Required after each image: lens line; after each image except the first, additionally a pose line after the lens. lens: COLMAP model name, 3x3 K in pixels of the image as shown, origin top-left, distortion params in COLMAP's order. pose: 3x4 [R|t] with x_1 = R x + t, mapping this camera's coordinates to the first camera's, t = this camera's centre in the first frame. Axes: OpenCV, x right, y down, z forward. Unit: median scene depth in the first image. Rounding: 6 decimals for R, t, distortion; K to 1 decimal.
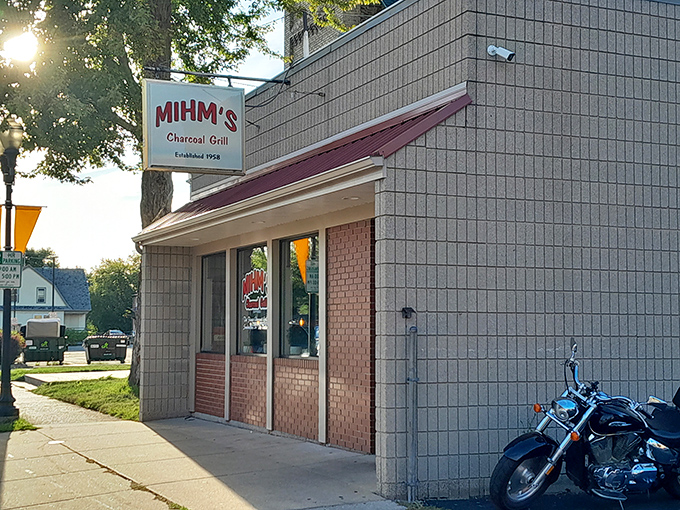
lens RADIAL K [[1036.7, 0, 340.9], [0, 1036.7, 255.2], [0, 0, 1]] dist [0.022518, 0.000000]
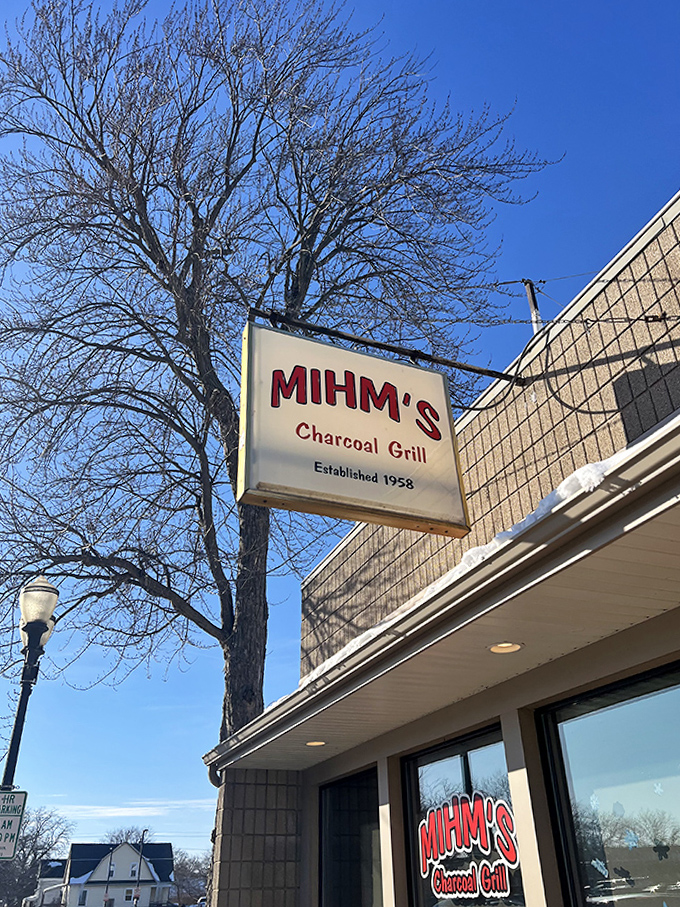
lens RADIAL K [[720.9, 0, 336.0], [0, 720.9, 450.9], [0, 0, 1]] dist [0.050951, -0.000601]
pose [[0.998784, -0.036161, -0.033520, -0.138473], [0.016449, 0.885232, -0.464858, 0.032954], [0.046483, 0.463741, 0.884751, 0.726236]]
